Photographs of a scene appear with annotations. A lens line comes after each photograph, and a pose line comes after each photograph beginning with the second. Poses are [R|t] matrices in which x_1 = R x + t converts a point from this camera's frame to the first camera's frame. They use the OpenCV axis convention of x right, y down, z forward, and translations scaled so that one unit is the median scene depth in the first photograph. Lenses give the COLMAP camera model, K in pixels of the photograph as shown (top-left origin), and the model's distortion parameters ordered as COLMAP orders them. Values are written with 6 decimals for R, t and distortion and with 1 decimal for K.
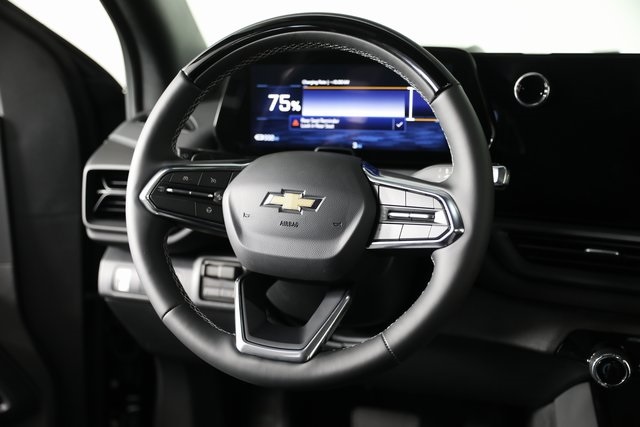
lens RADIAL K [[687.2, 0, 314.7], [0, 687.2, 213.8], [0, 0, 1]] dist [0.001951, 0.000000]
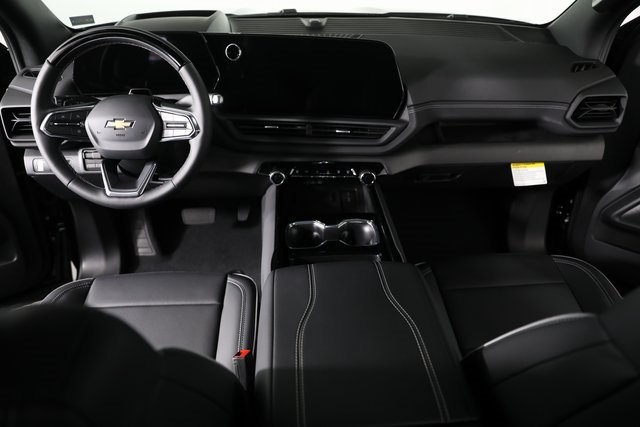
lens RADIAL K [[432.0, 0, 315.3], [0, 432.0, 212.9], [0, 0, 1]] dist [-0.100028, 0.065001]
pose [[0.942293, -0.166605, 0.290389, 0.101884], [0.070769, 0.946905, 0.313627, -0.114813], [-0.327223, -0.274978, 0.904053, -0.413763]]
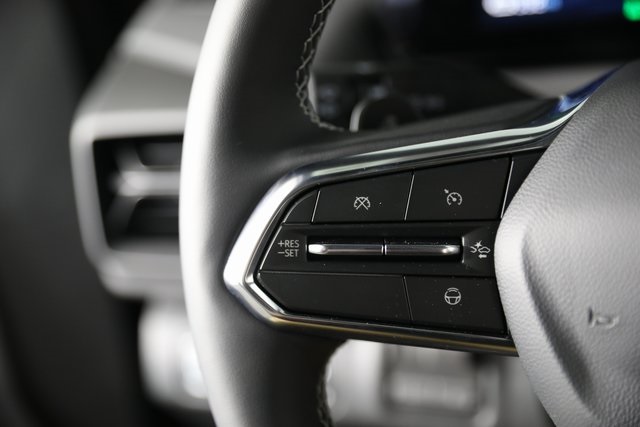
lens RADIAL K [[828.9, 0, 320.8], [0, 828.9, 211.9], [0, 0, 1]] dist [0.032782, 0.000000]
pose [[0.987519, -0.118337, -0.103939, -0.164184], [0.132400, 0.981133, 0.140880, -0.100015], [0.085306, -0.152883, 0.984555, 0.619339]]
